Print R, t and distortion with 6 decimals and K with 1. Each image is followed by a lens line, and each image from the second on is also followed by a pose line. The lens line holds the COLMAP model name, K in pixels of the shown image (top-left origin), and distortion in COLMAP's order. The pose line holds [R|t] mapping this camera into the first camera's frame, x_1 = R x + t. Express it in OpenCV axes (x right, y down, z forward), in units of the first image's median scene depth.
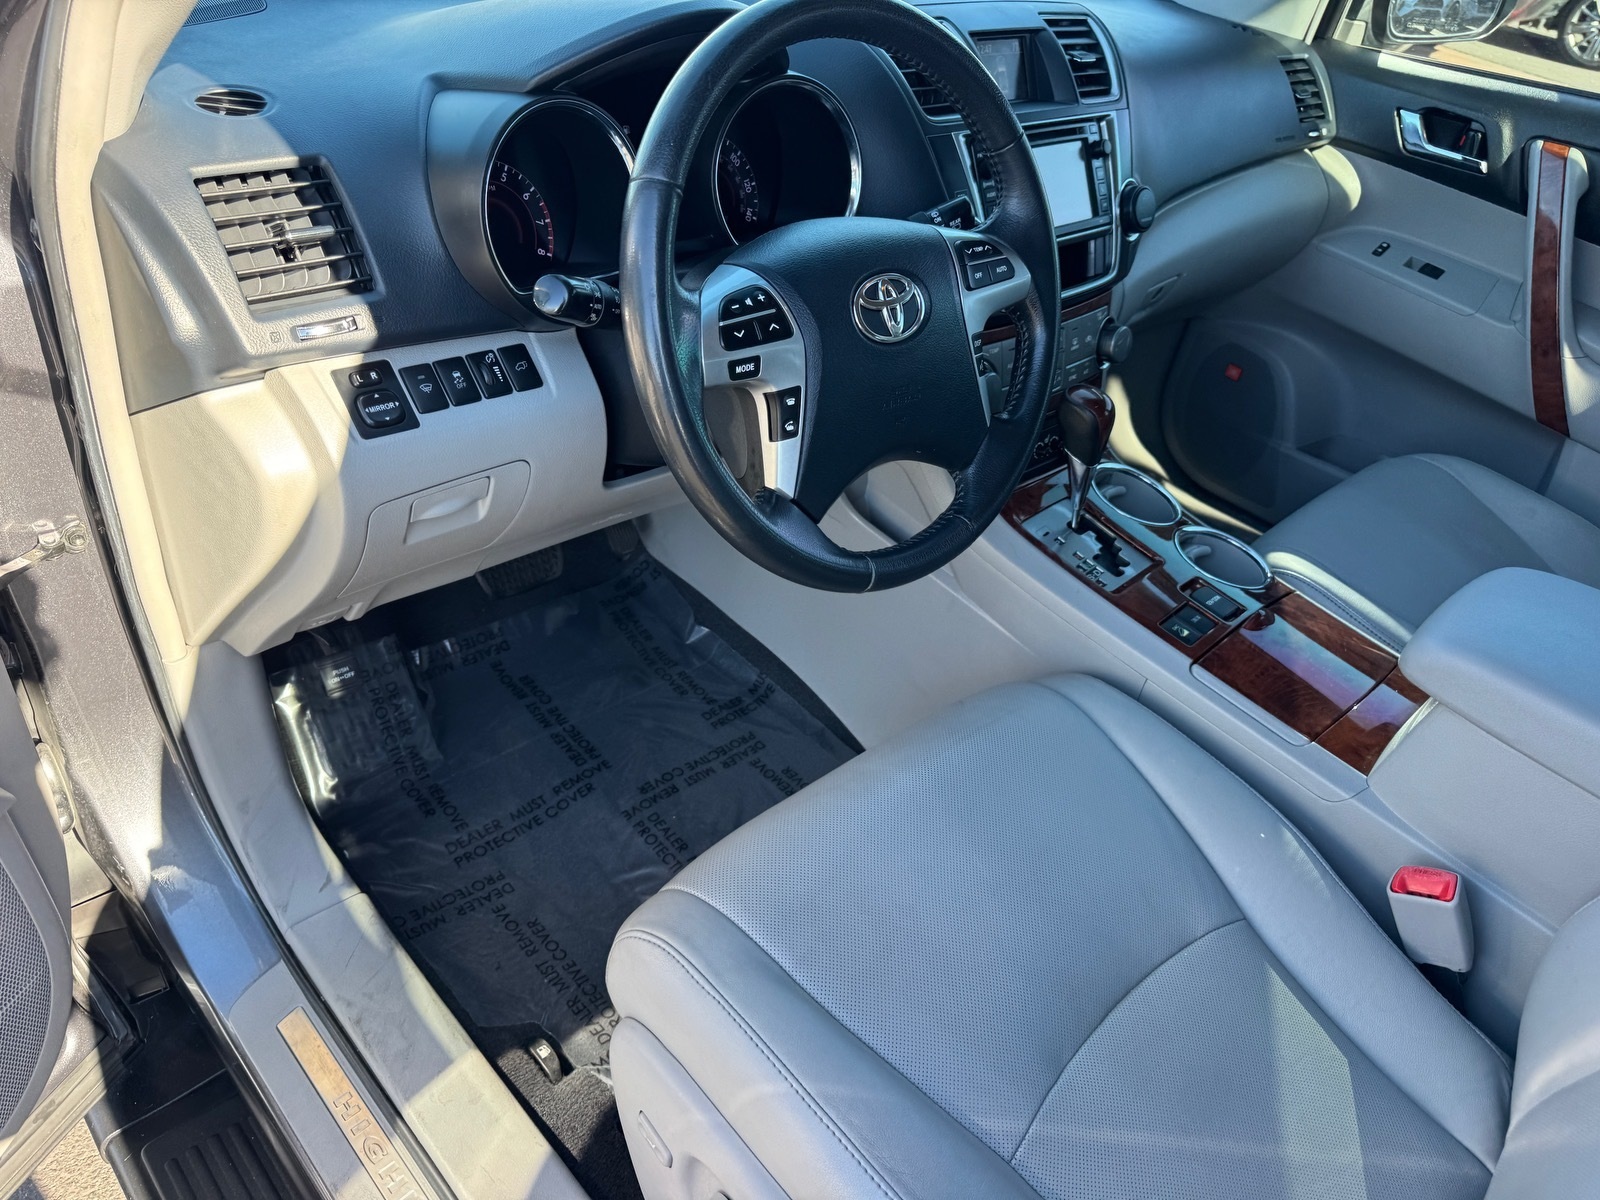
lens RADIAL K [[1182.0, 0, 797.0], [0, 1182.0, 595.1], [0, 0, 1]] dist [0.040932, -0.071365]
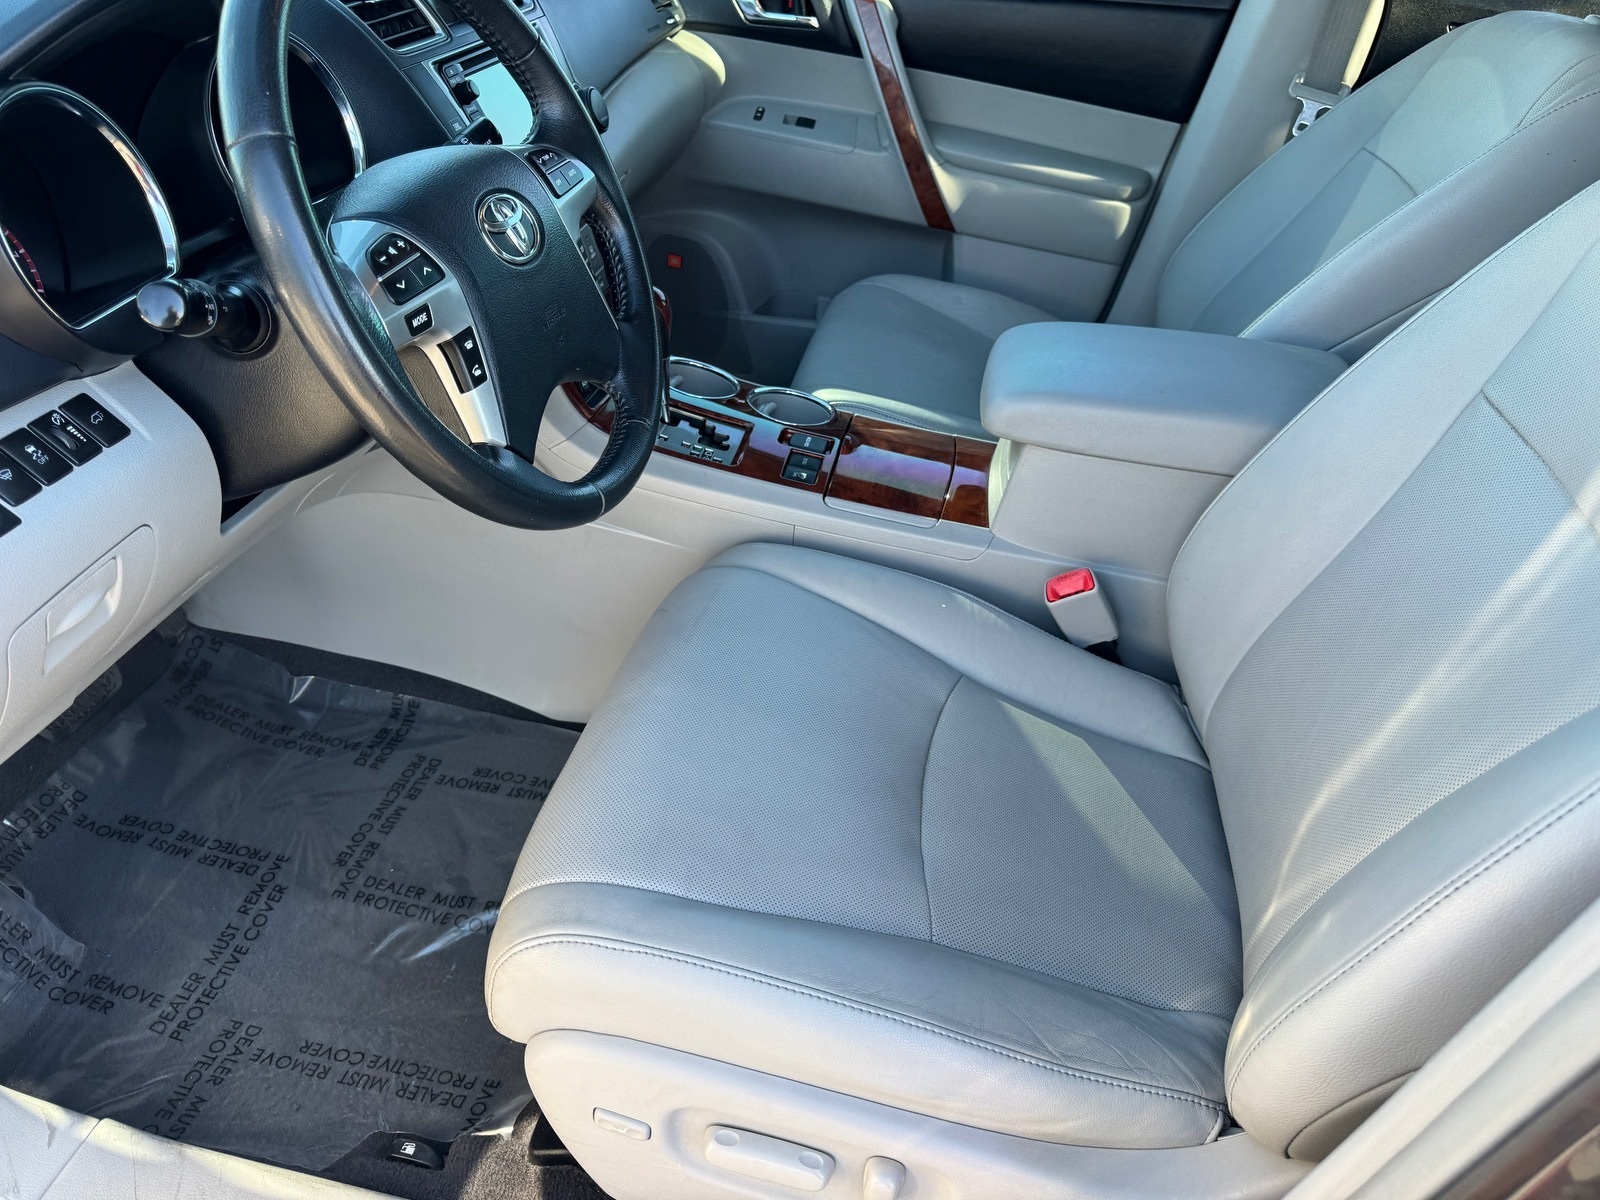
lens RADIAL K [[1182.0, 0, 799.6], [0, 1182.0, 607.3], [0, 0, 1]] dist [0.040932, -0.071365]
pose [[0.807141, -0.389593, 0.443554, -0.232603], [0.372787, 0.918938, 0.128778, 0.002861], [-0.457769, 0.061409, 0.886948, 0.048834]]
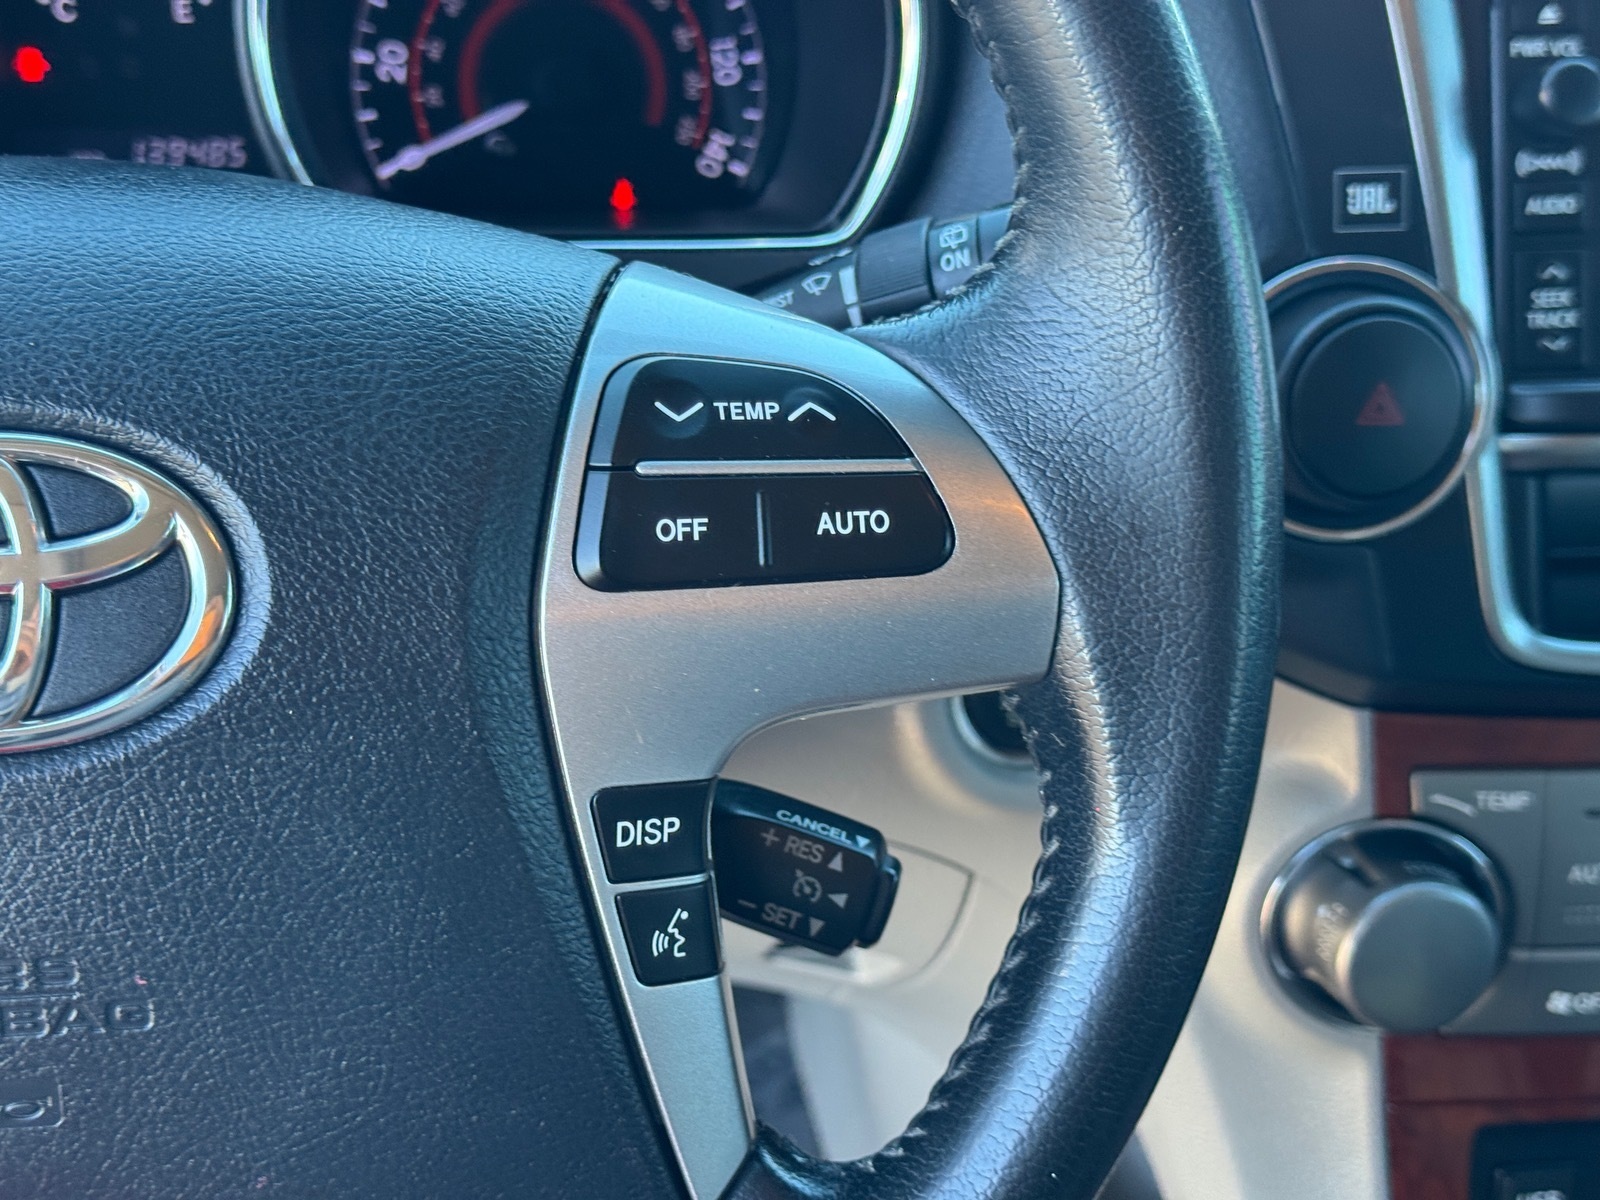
lens RADIAL K [[2347.8, 0, 831.1], [0, 2347.8, 603.8], [0, 0, 1]] dist [0.126953, 0.000000]
pose [[0.835720, 0.226354, -0.500337, 0.352513], [-0.284009, 0.957944, -0.041007, -0.224181], [0.470012, 0.176371, 0.864859, 0.591860]]
